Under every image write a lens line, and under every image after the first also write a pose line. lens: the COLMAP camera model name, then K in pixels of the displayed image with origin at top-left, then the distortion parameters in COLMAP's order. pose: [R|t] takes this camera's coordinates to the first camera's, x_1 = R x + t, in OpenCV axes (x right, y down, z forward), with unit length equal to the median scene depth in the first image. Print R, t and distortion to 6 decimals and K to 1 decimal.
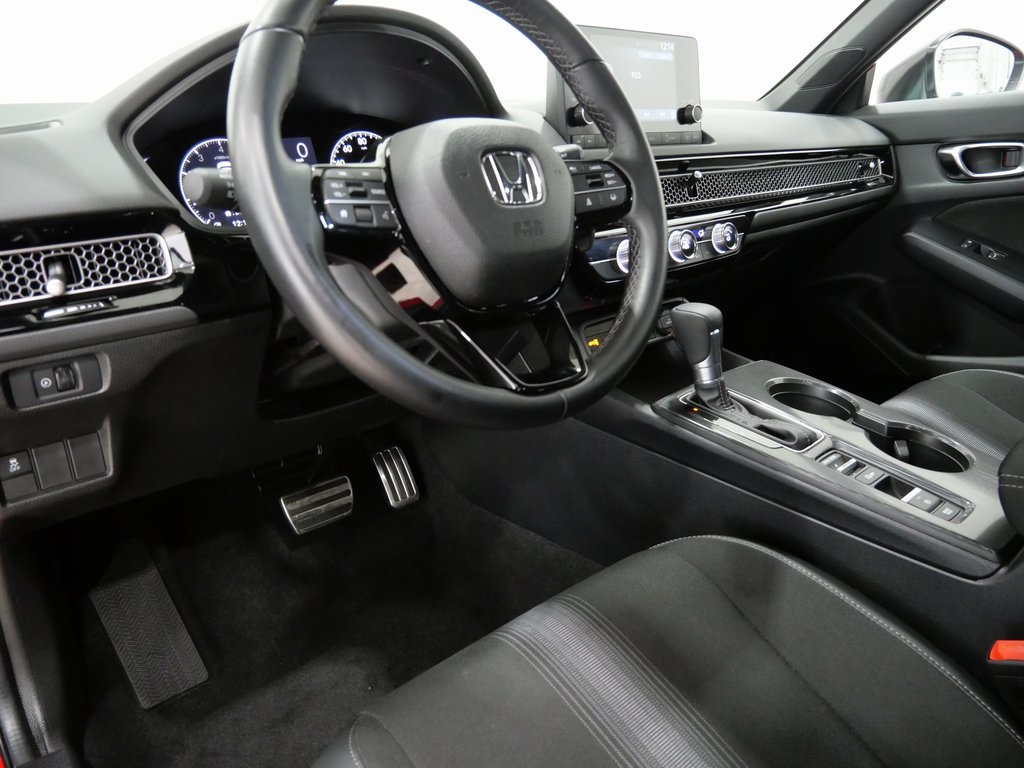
lens RADIAL K [[742.9, 0, 512.0], [0, 742.9, 384.0], [0, 0, 1]] dist [-0.038869, -0.000678]
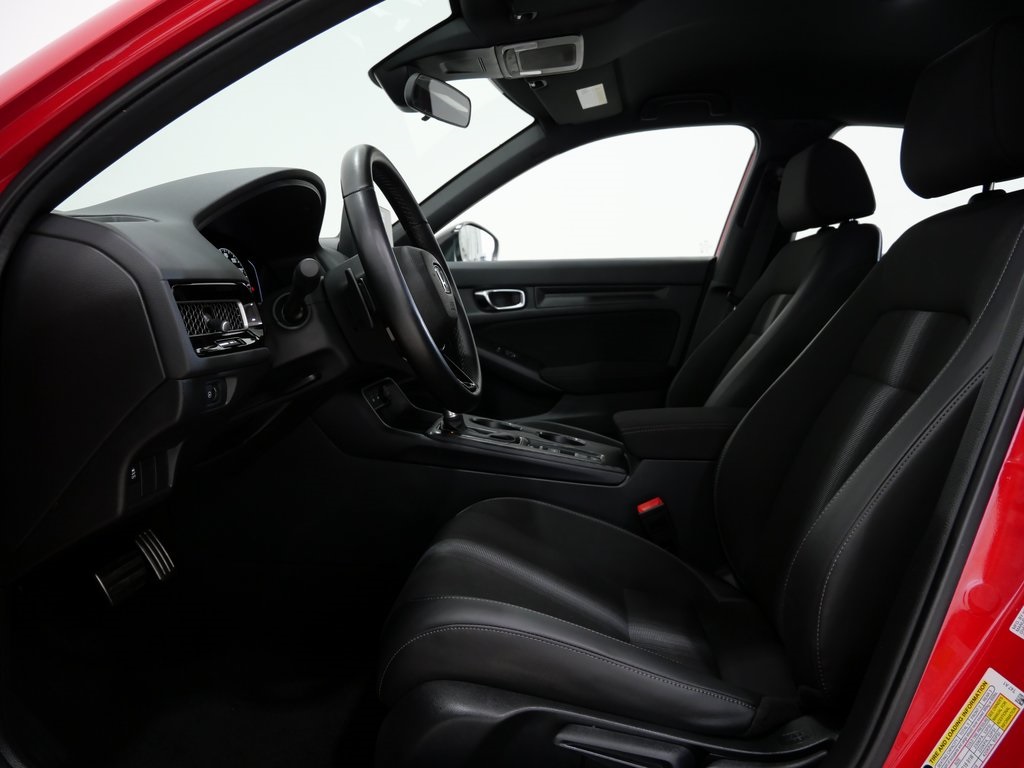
lens RADIAL K [[742.9, 0, 512.0], [0, 742.9, 384.0], [0, 0, 1]] dist [-0.038869, -0.000678]
pose [[0.708018, -0.026379, 0.705702, -0.636834], [0.170060, 0.976263, -0.134125, 0.135364], [-0.685413, 0.214974, 0.695698, -0.186287]]
